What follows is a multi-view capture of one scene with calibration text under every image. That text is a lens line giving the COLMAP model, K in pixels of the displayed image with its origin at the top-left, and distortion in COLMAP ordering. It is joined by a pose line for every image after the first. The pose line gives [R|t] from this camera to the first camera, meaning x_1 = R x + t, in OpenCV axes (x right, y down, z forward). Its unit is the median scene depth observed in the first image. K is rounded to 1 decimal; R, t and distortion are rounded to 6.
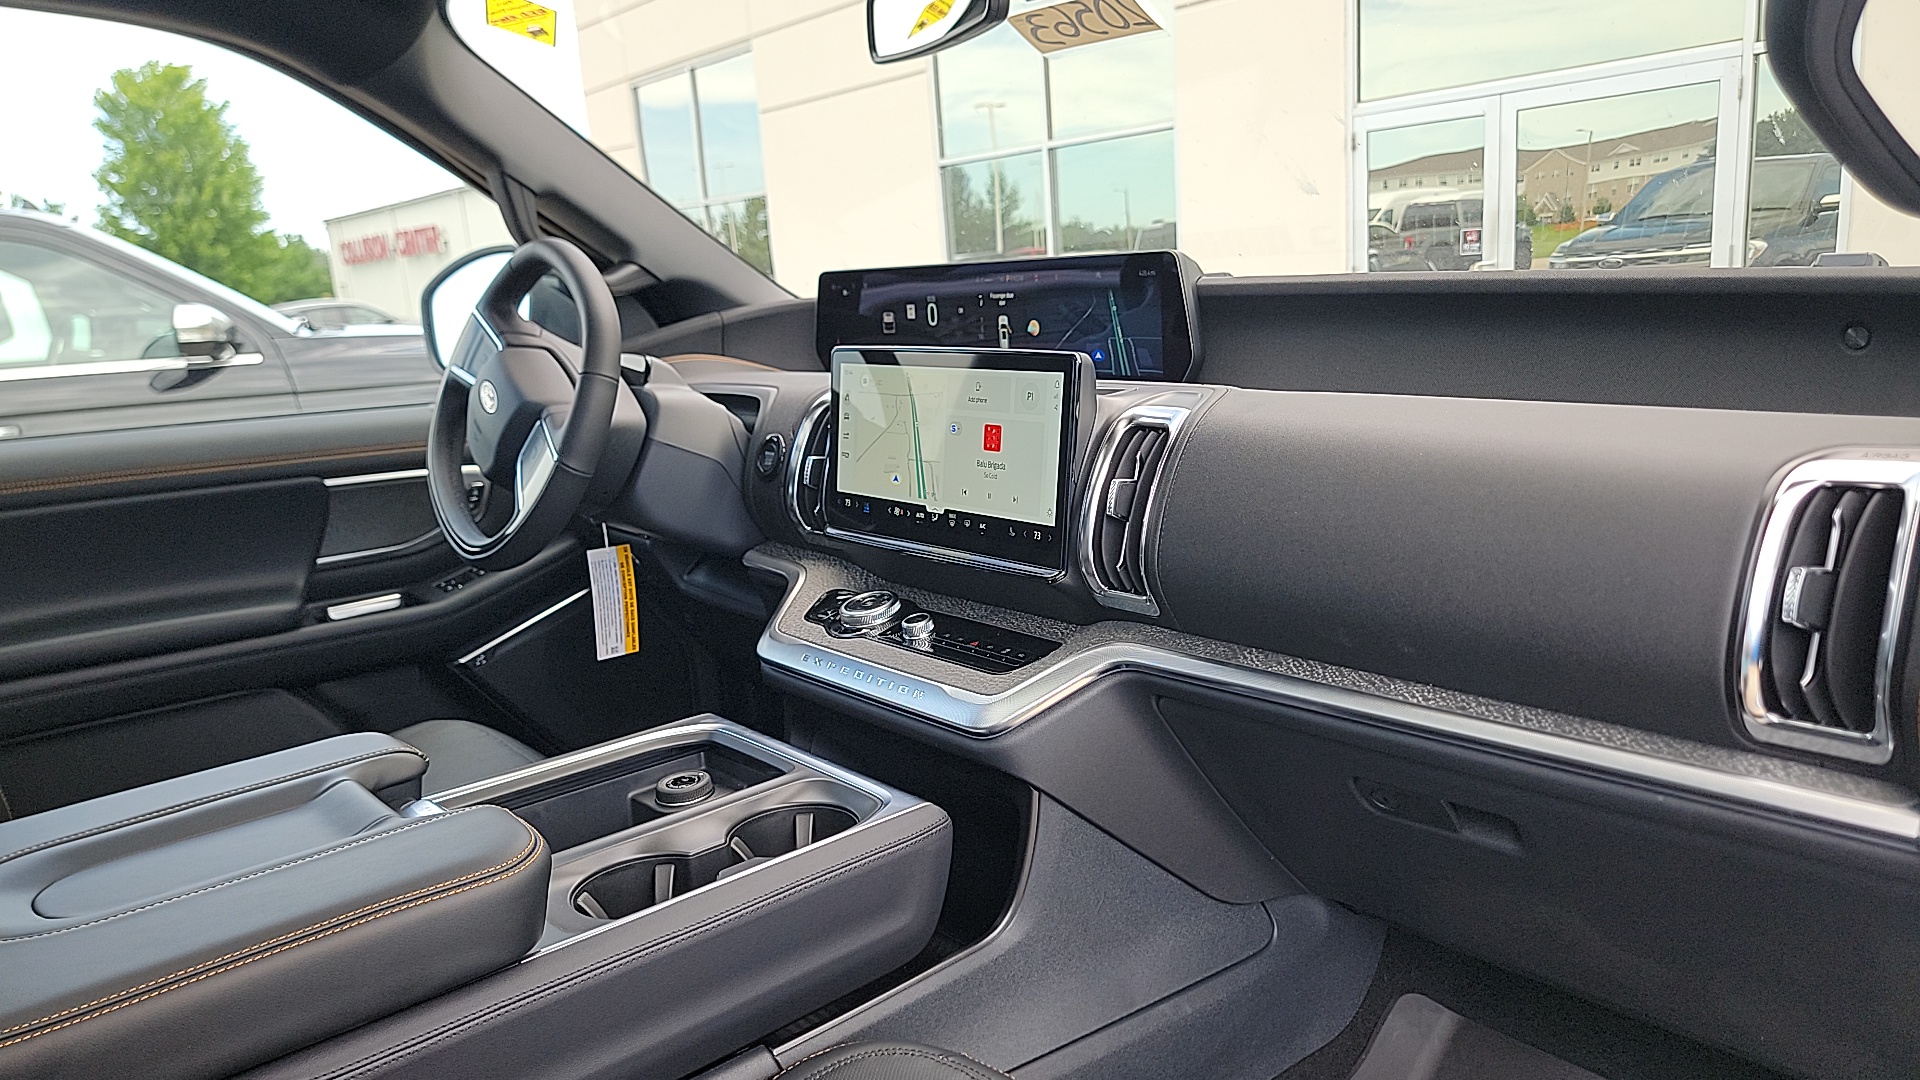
lens RADIAL K [[1334.9, 0, 960.0], [0, 1334.9, 540.0], [0, 0, 1]] dist [0.009633, -0.003776]
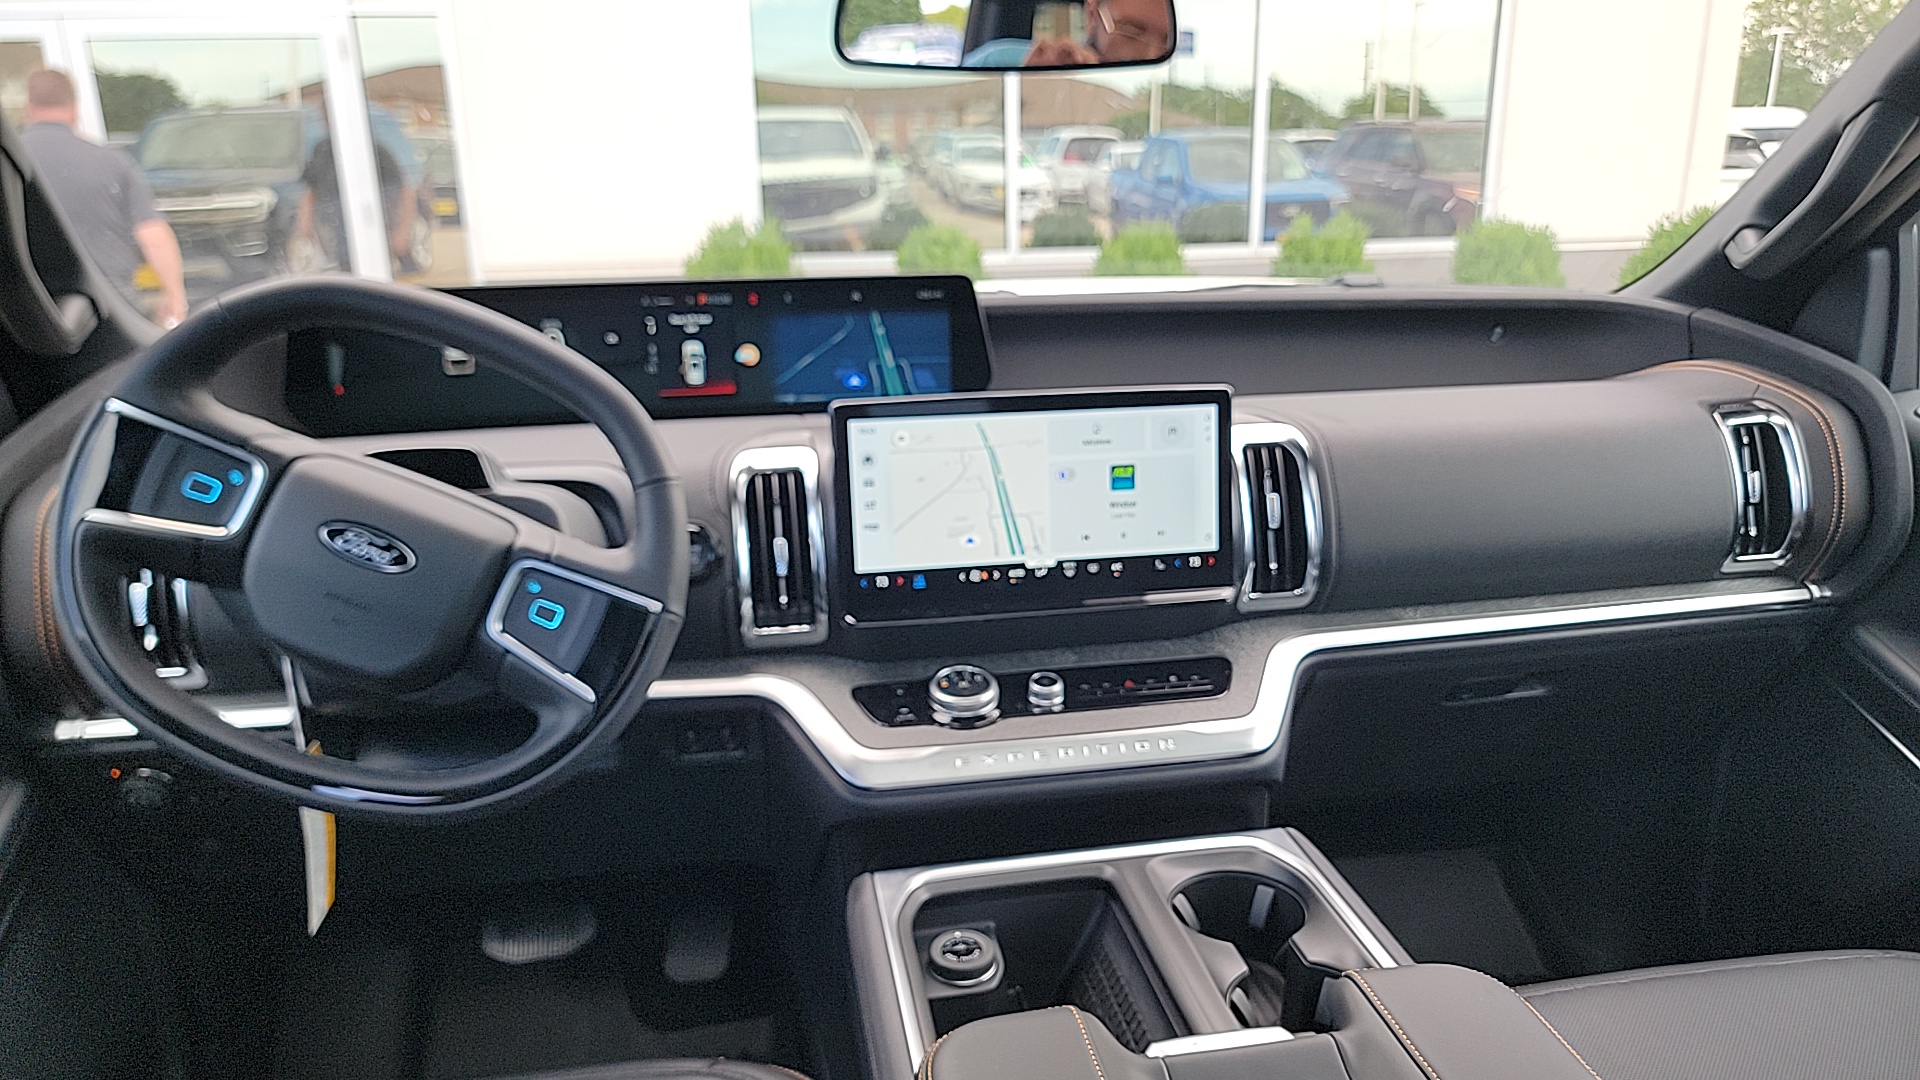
lens RADIAL K [[1334.9, 0, 960.0], [0, 1334.9, 540.0], [0, 0, 1]] dist [0.009633, -0.003776]
pose [[0.500689, -0.185523, 0.845513, -0.775395], [0.162264, 0.979564, 0.118849, -0.148041], [-0.850283, 0.077690, 0.520560, 0.527582]]
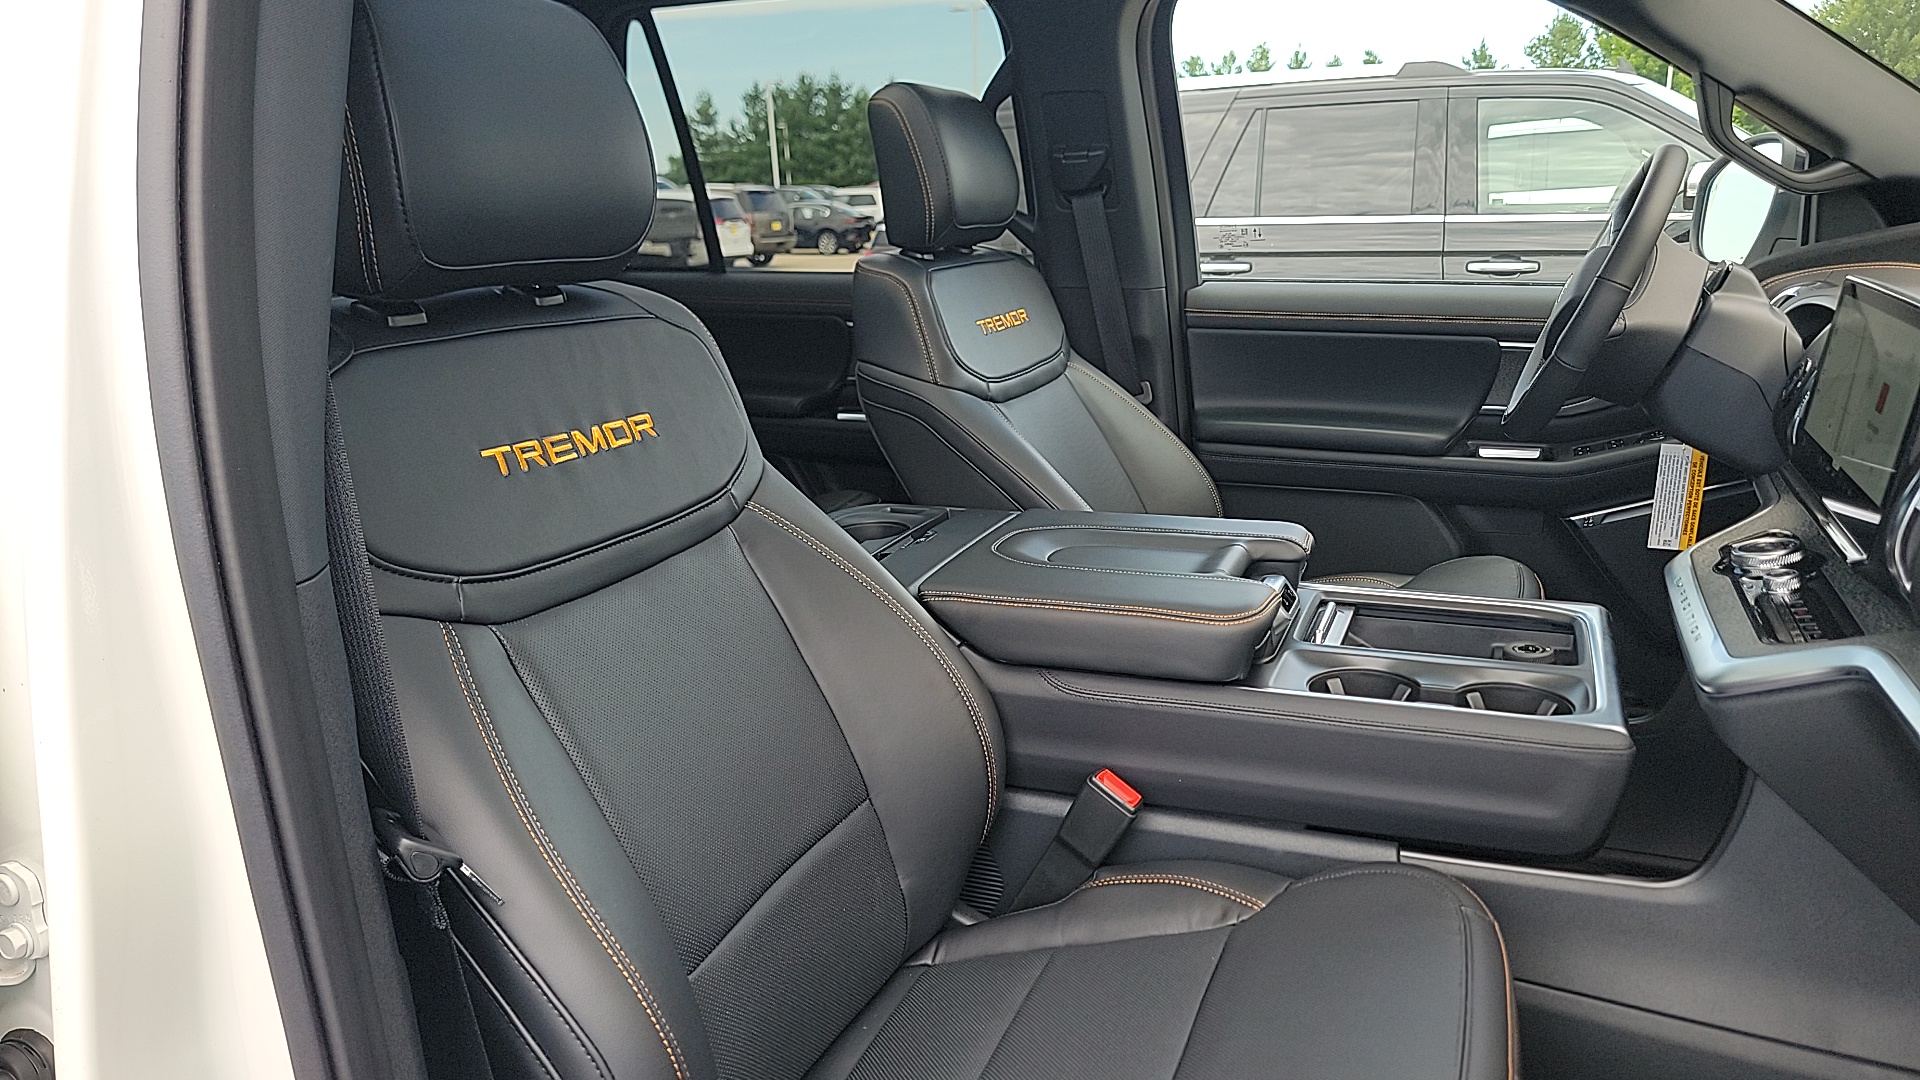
lens RADIAL K [[1323.3, 0, 960.0], [0, 1323.3, 540.0], [0, 0, 1]] dist [-0.037126, 0.001667]
pose [[0.414342, 0.266792, -0.870139, 0.450893], [-0.156507, 0.962714, 0.220651, -0.065688], [0.896563, 0.044758, 0.440648, 0.060787]]
